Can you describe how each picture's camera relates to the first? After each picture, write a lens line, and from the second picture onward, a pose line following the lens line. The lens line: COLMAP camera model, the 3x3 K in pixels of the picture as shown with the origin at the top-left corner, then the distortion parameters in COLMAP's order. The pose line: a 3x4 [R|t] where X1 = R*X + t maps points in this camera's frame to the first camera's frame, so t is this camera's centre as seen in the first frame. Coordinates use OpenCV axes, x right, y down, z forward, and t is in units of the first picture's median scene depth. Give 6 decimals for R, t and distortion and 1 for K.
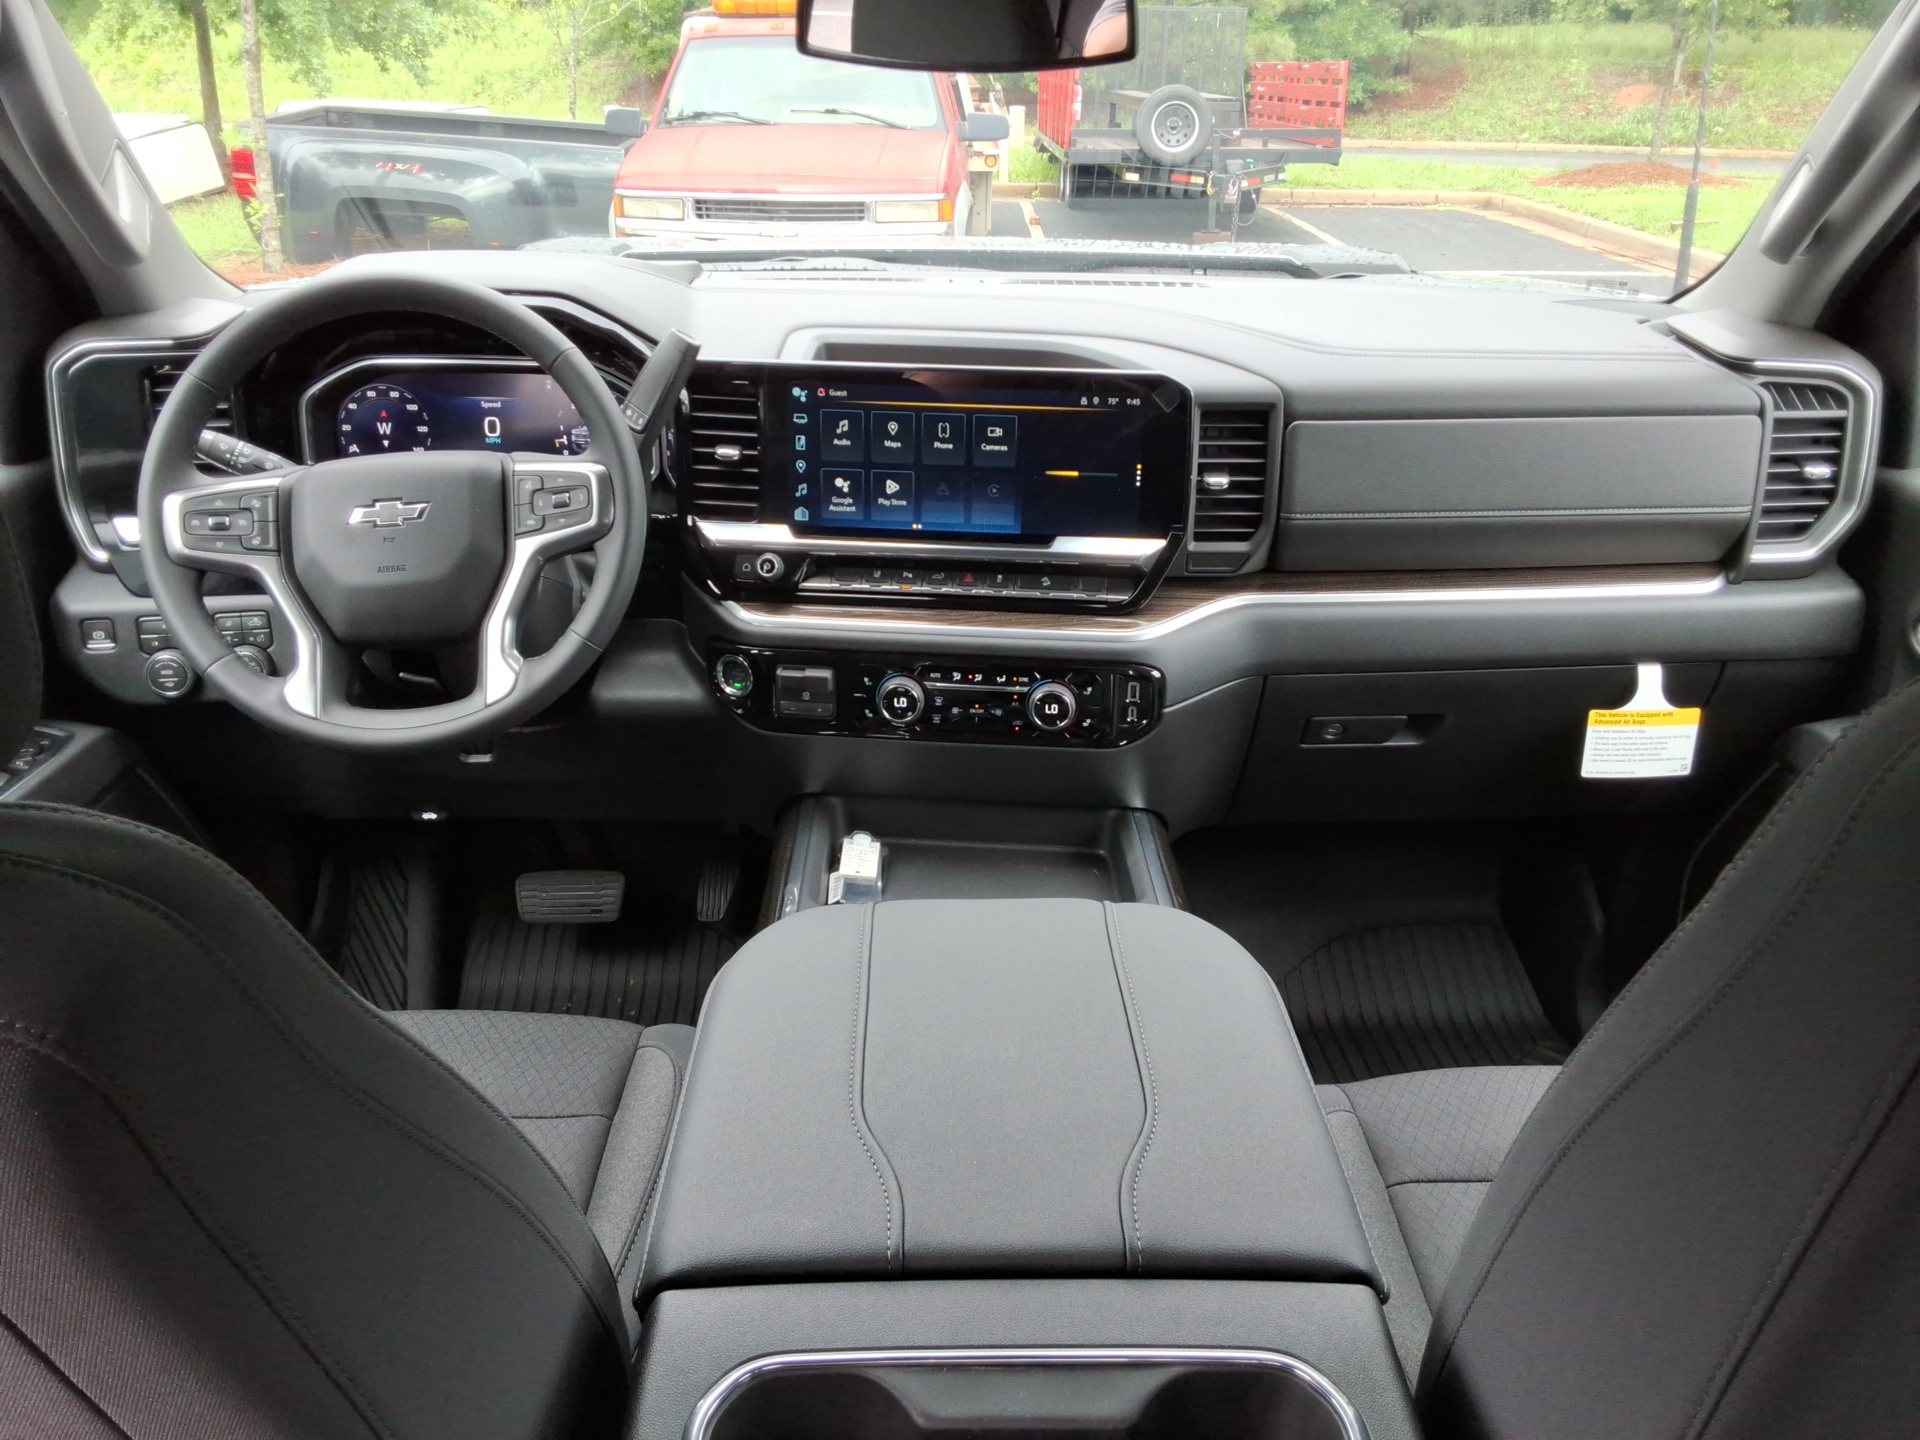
lens RADIAL K [[1555.2, 0, 989.3], [0, 1555.2, 709.2], [0, 0, 1]] dist [0.140887, -0.222988]
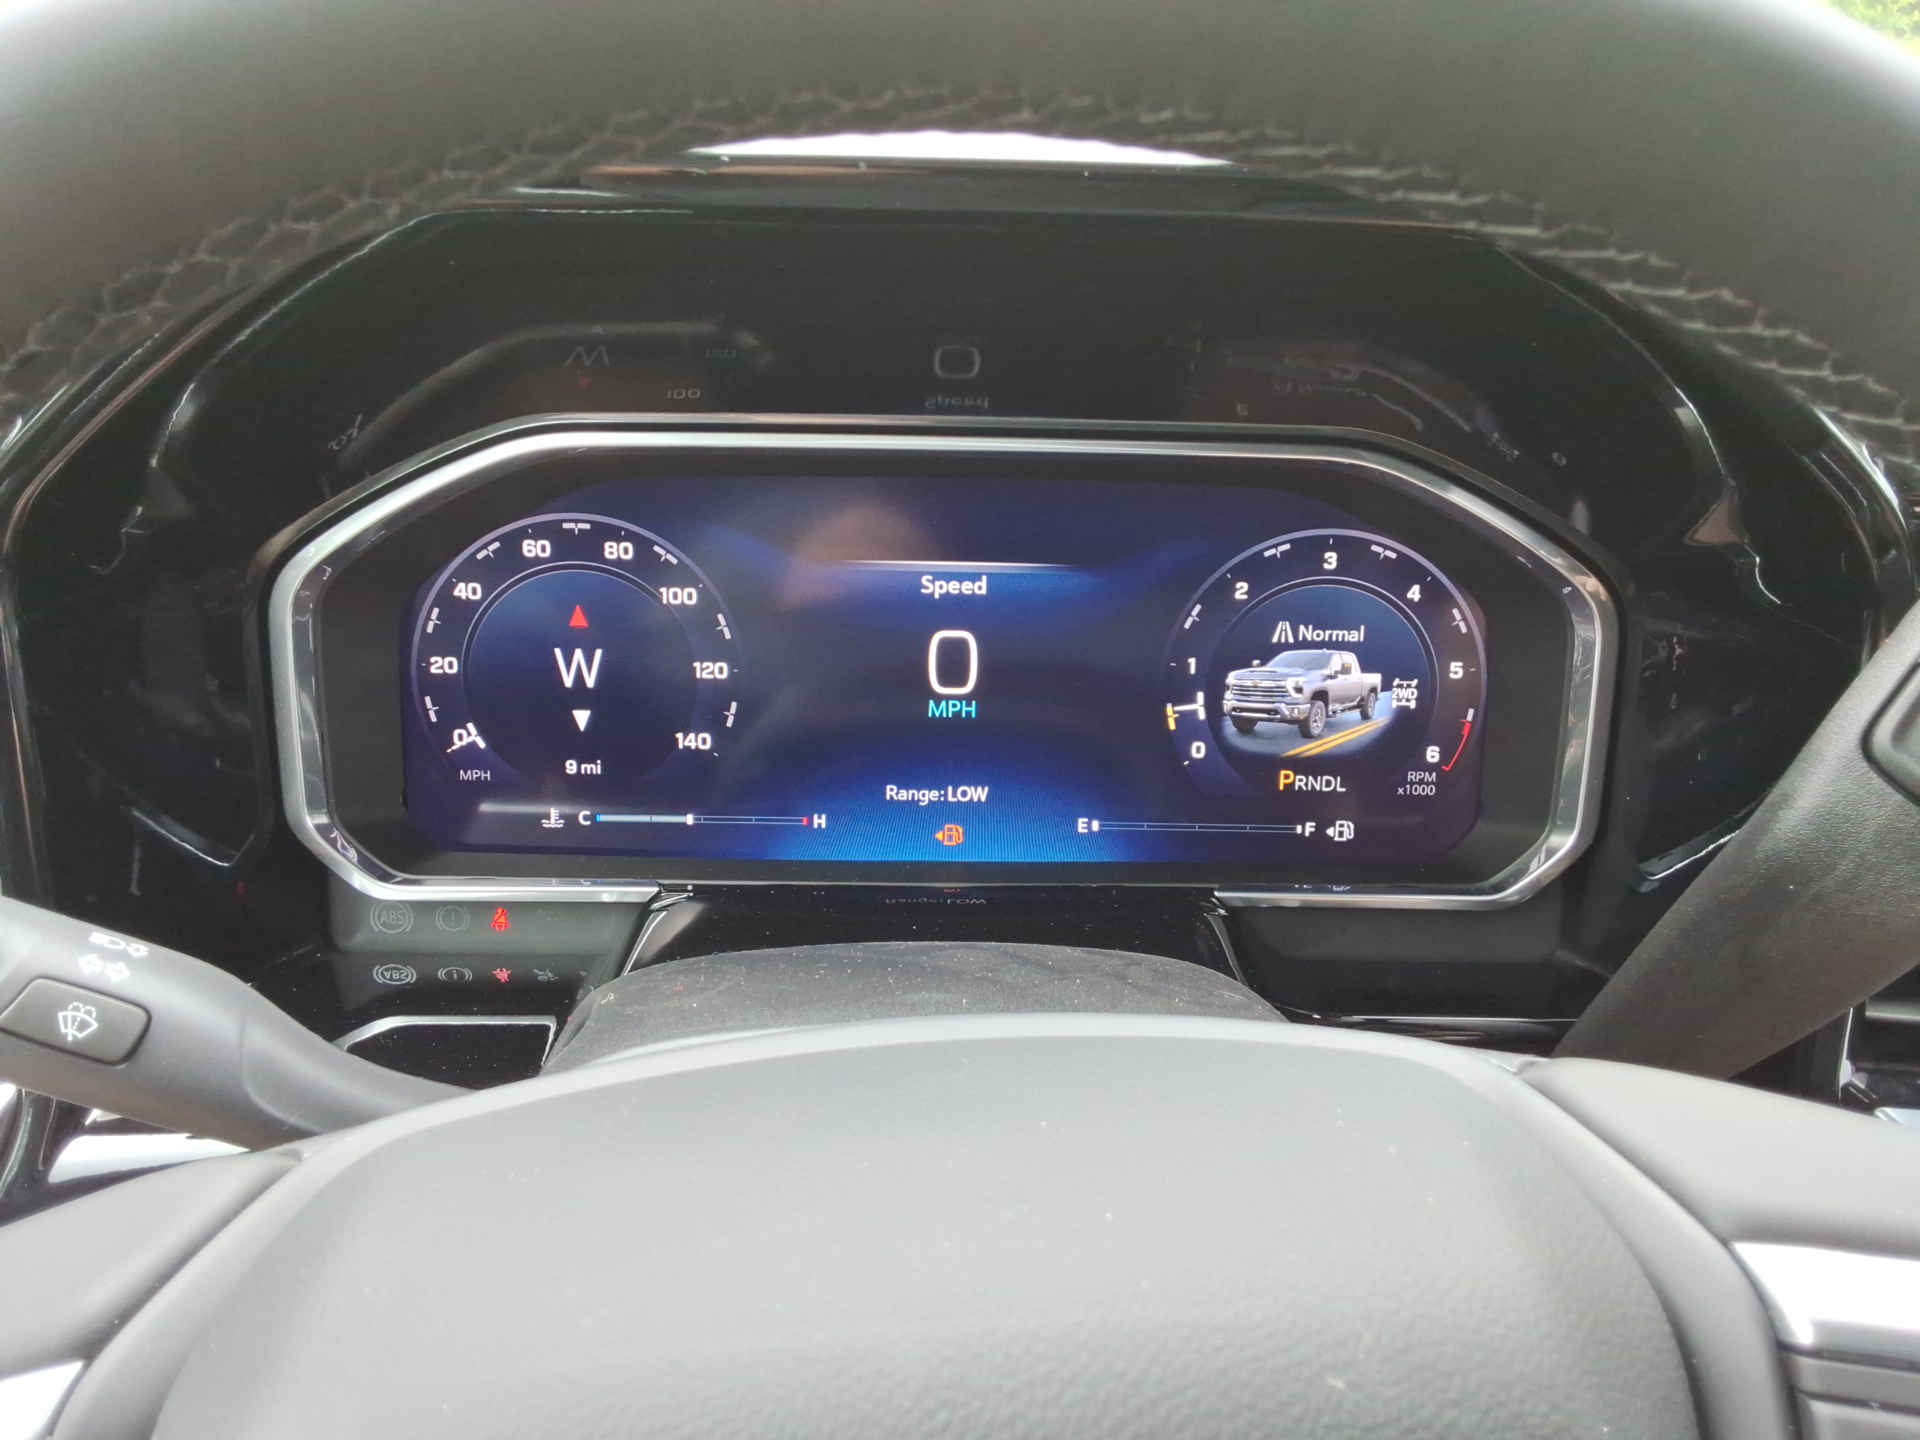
lens RADIAL K [[1555.2, 0, 989.3], [0, 1555.2, 709.2], [0, 0, 1]] dist [0.140887, -0.222988]
pose [[0.999857, 0.010932, -0.012912, -0.326412], [-0.011084, 0.999869, -0.011773, -0.179209], [0.012782, 0.011914, 0.999847, 0.771748]]
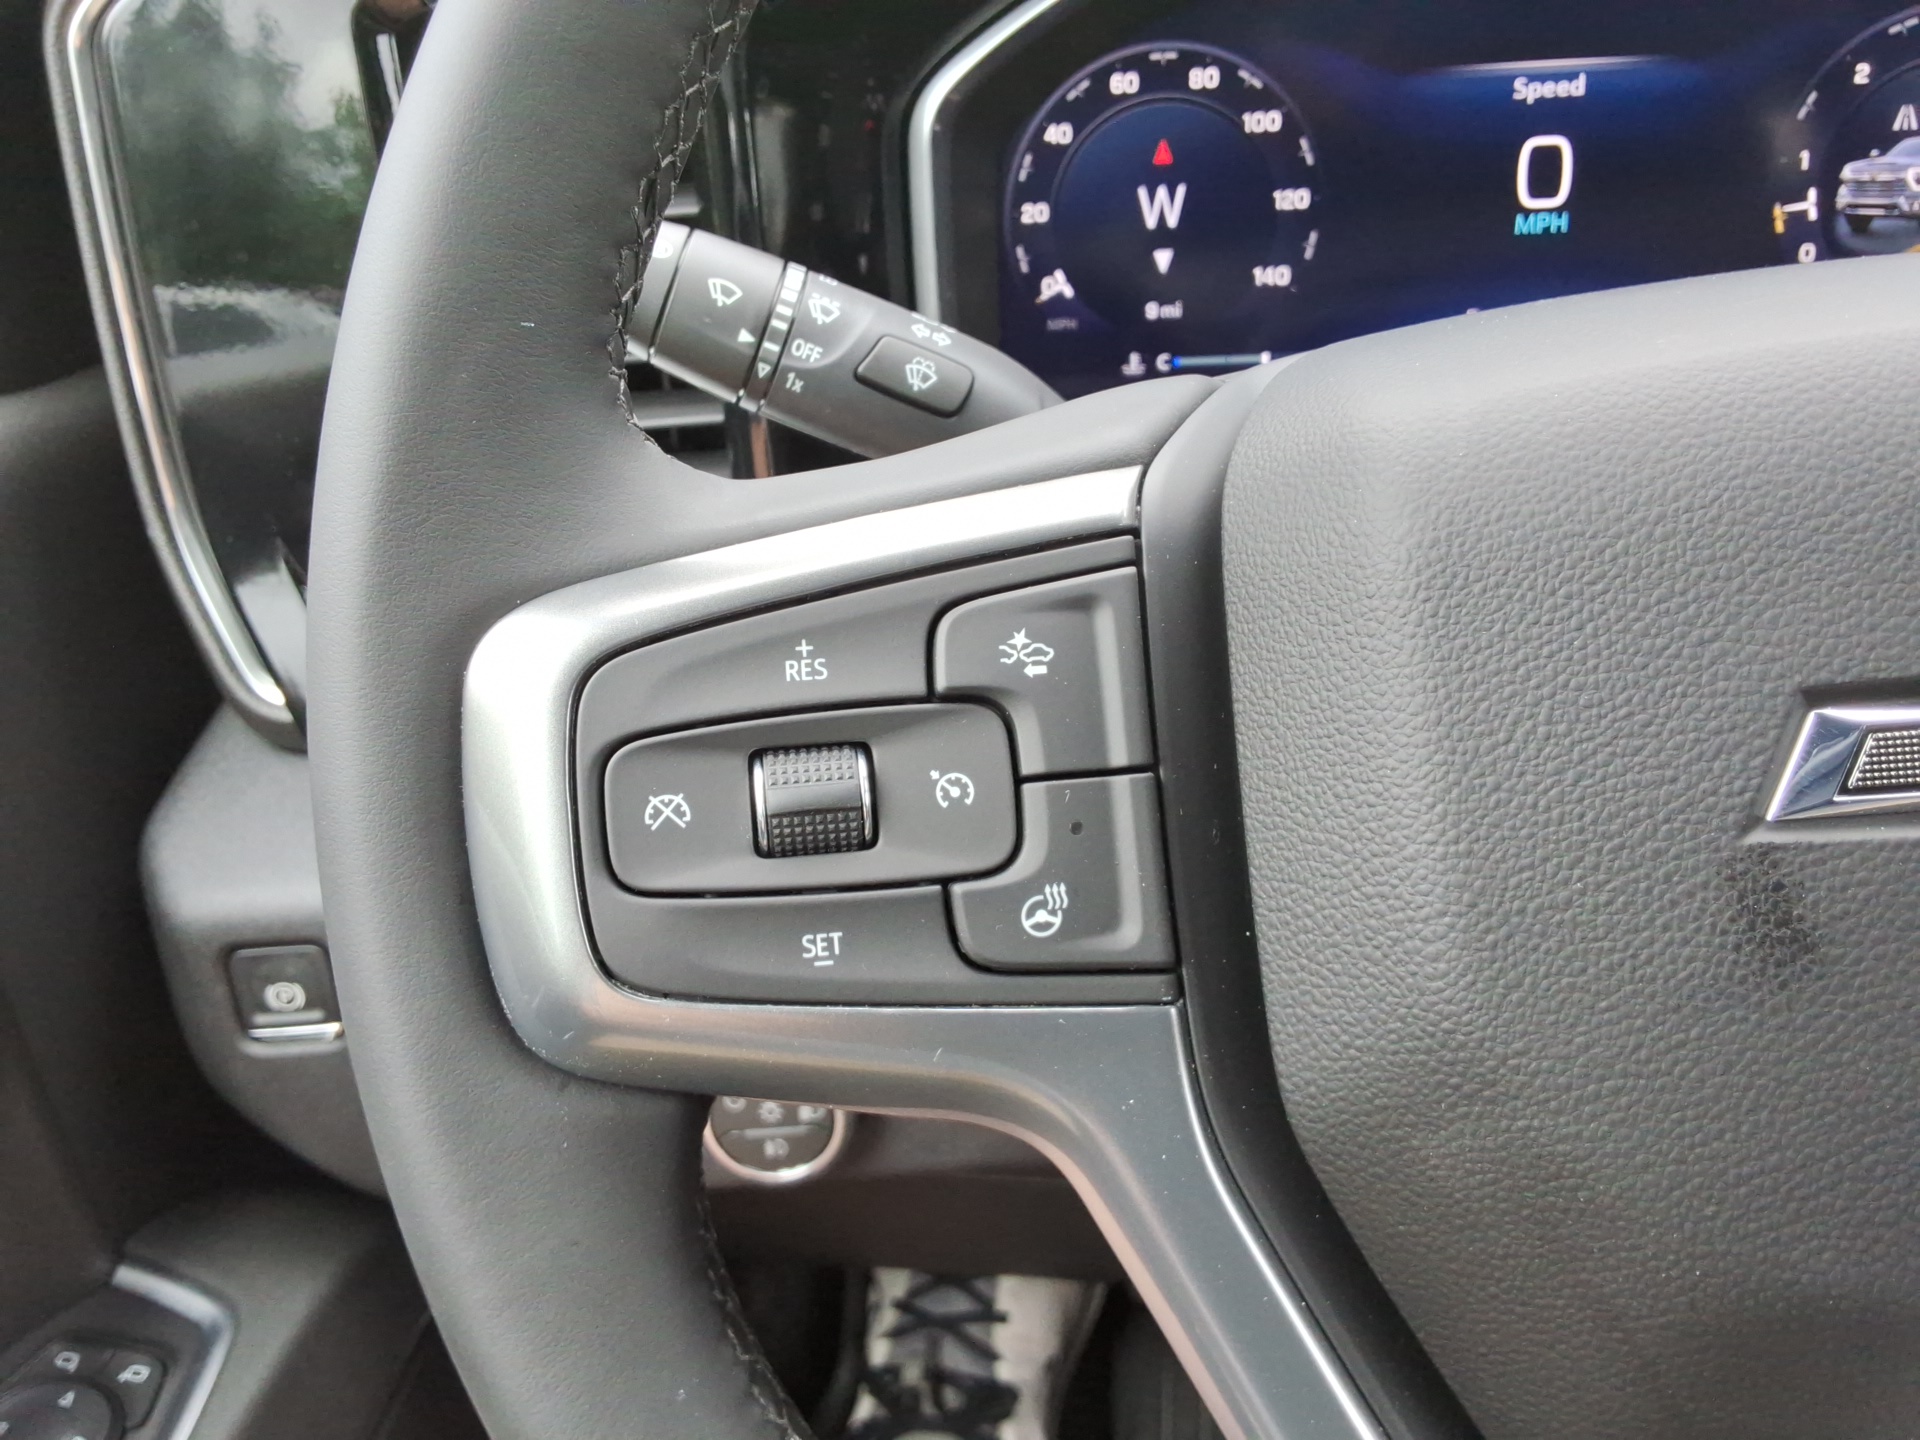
lens RADIAL K [[1571.7, 0, 982.1], [0, 1571.7, 708.6], [0, 0, 1]] dist [0.130937, -0.229096]
pose [[0.982507, -0.001663, -0.186220, -0.385276], [0.019683, 0.995286, 0.094961, -0.122092], [0.185184, -0.096965, 0.977908, 0.748711]]
